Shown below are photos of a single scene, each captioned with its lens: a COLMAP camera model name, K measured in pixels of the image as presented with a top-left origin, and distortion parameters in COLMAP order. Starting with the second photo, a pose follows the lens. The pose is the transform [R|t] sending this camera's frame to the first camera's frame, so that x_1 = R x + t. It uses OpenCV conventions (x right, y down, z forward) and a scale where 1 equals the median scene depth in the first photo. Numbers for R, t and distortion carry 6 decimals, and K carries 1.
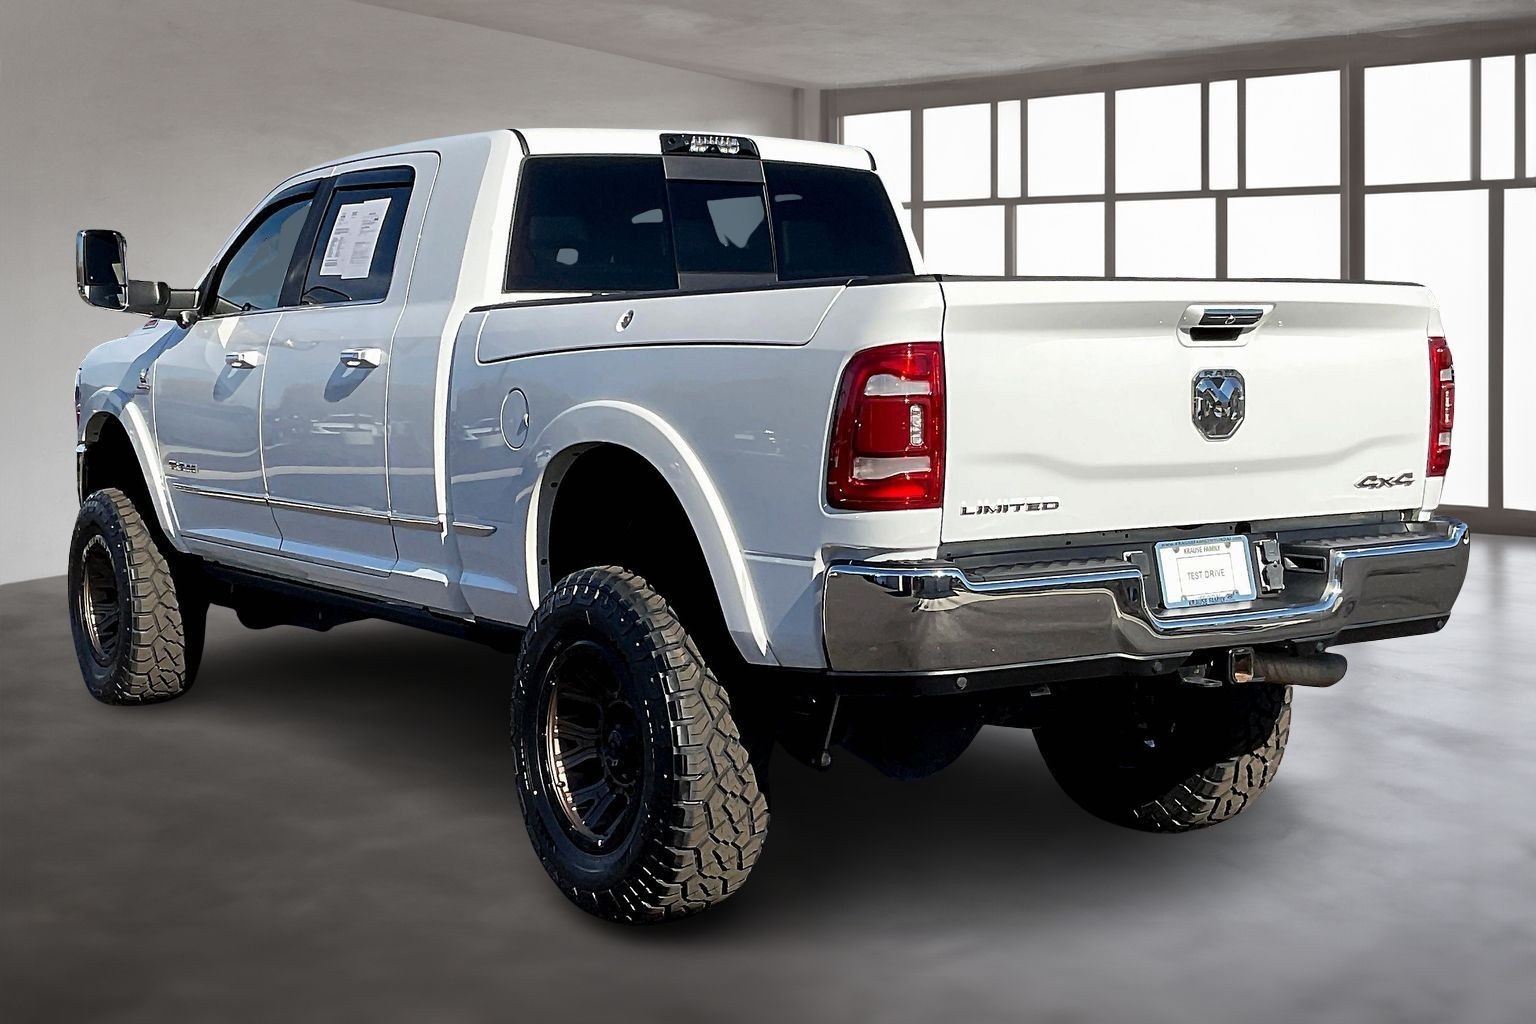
lens RADIAL K [[2173.5, 0, 754.9], [0, 2173.5, 510.0], [0, 0, 1]] dist [0.120283, 0.016773]
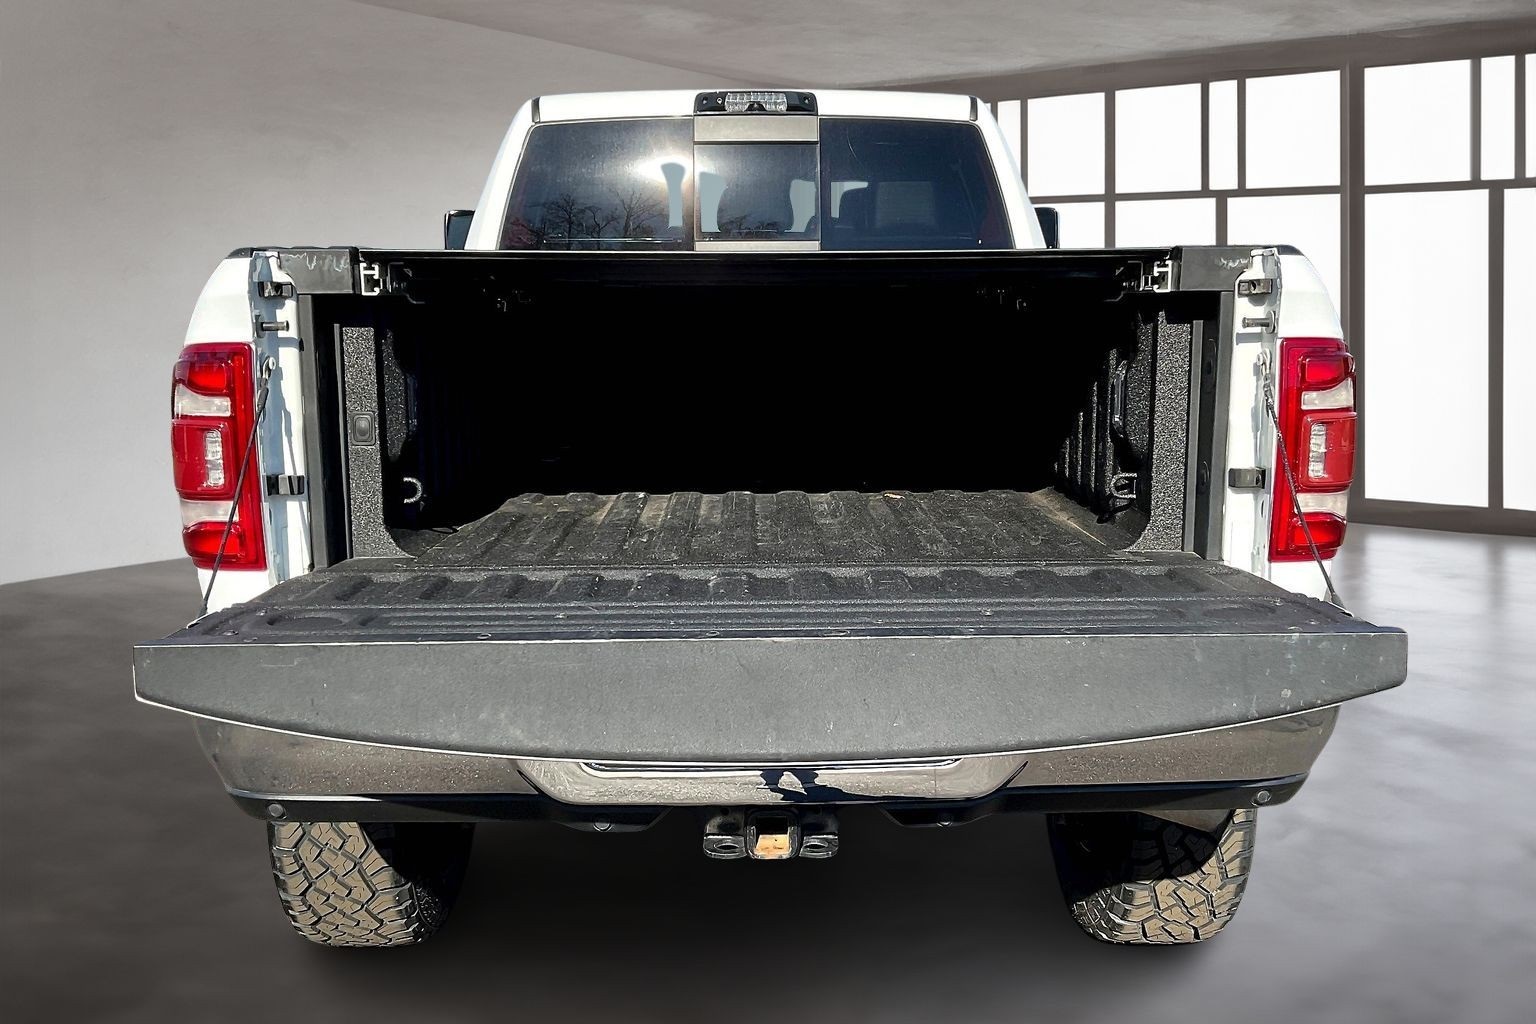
lens RADIAL K [[1387.0, 0, 768.0], [0, 1387.0, 512.0], [0, 0, 1]] dist [0.146819, -0.388555]
pose [[0.834457, 0.091095, -0.543491, 0.442516], [-0.042829, 0.993980, 0.100844, -0.069508], [0.549406, -0.060873, 0.833336, 0.648827]]
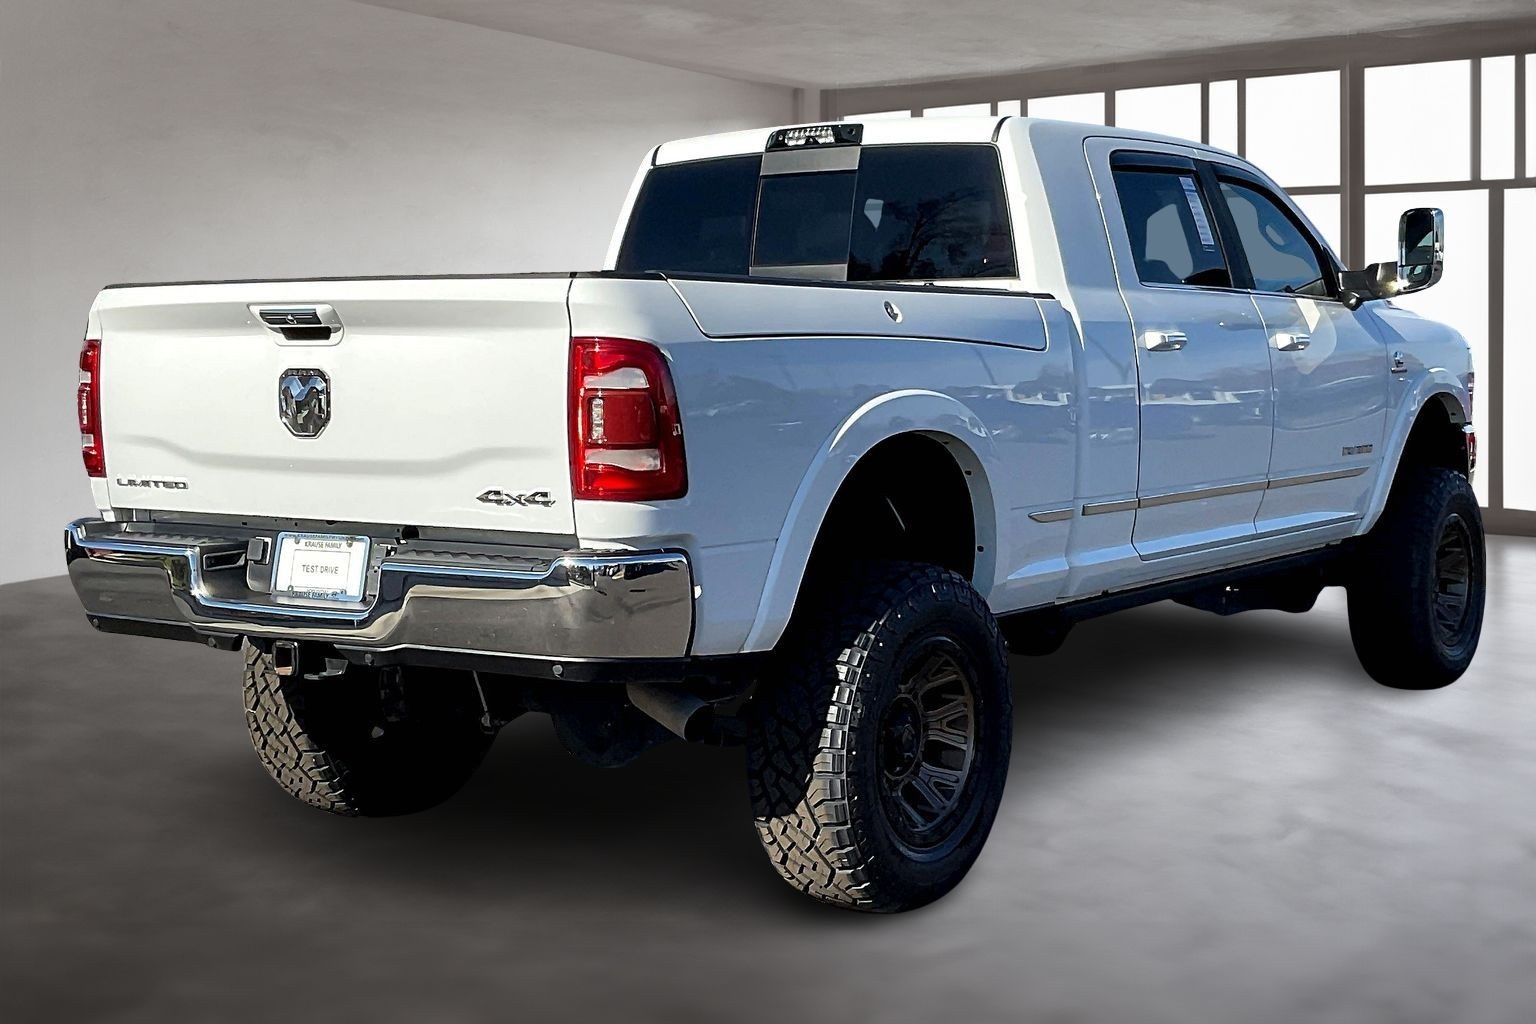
lens RADIAL K [[2173.5, 0, 754.9], [0, 2173.5, 510.0], [0, 0, 1]] dist [0.120283, 0.016773]
pose [[0.338599, 0.078935, -0.937614, 1.240991], [-0.064097, 0.996095, 0.060711, -0.073646], [0.938745, 0.039542, 0.342336, 0.851802]]
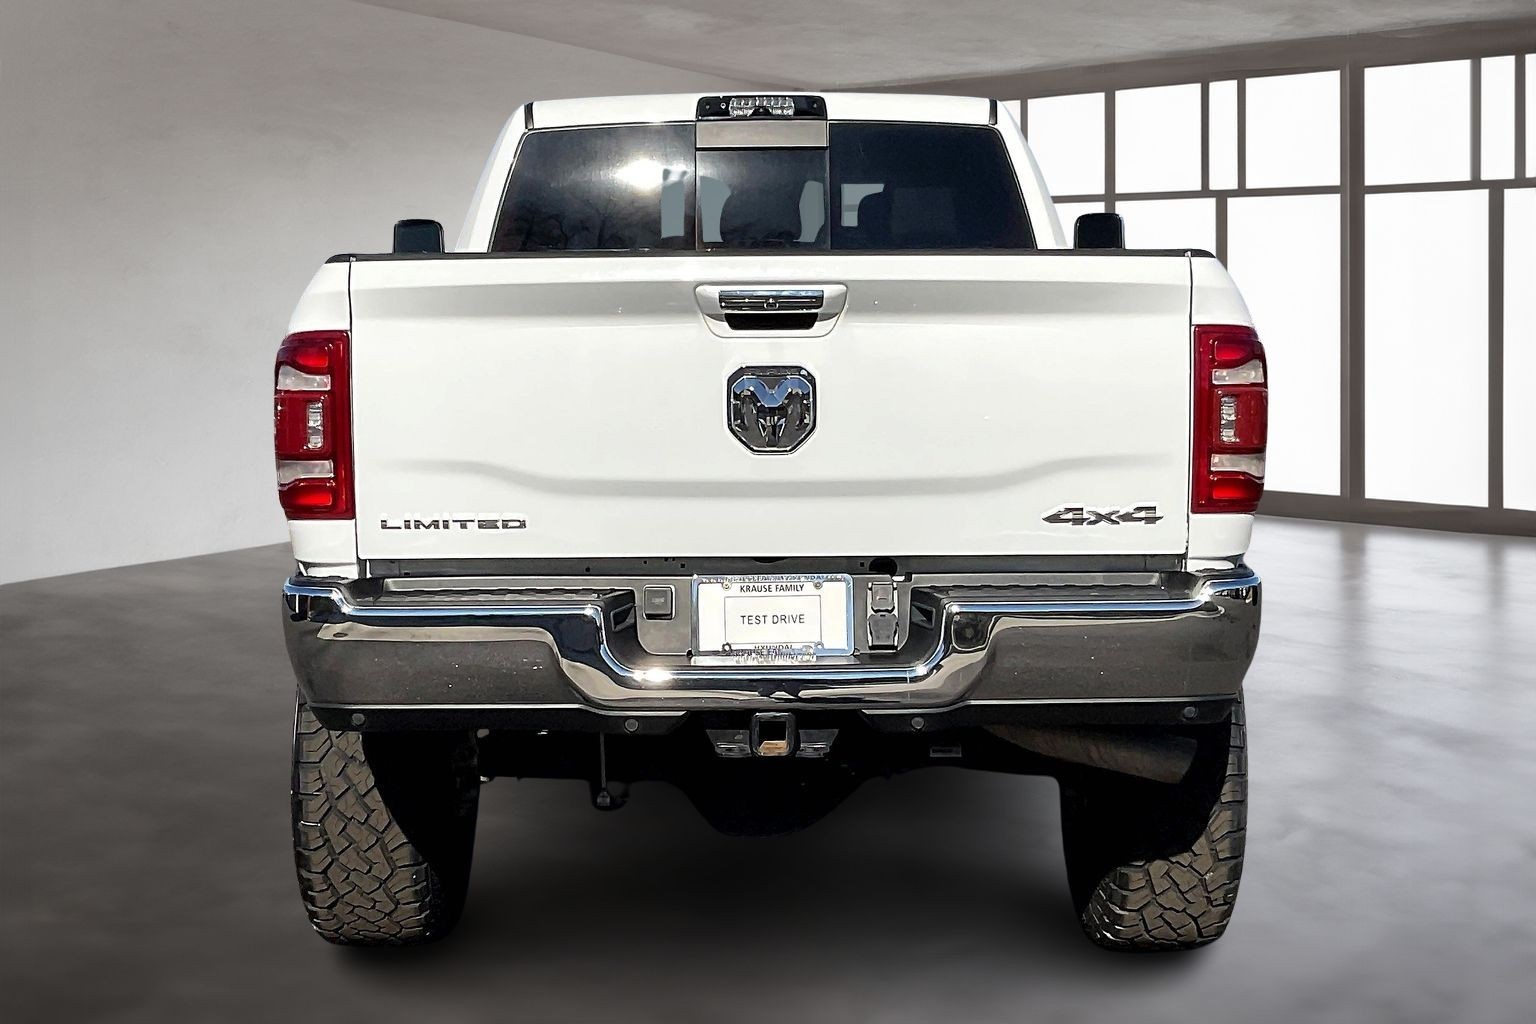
lens RADIAL K [[2212.1, 0, 735.6], [0, 2212.1, 517.9], [0, 0, 1]] dist [0.123804, -0.008290]
pose [[0.822364, 0.049244, -0.566826, 0.664791], [-0.041953, 0.998784, 0.025905, -0.028911], [0.567412, 0.002477, 0.823430, 0.323812]]
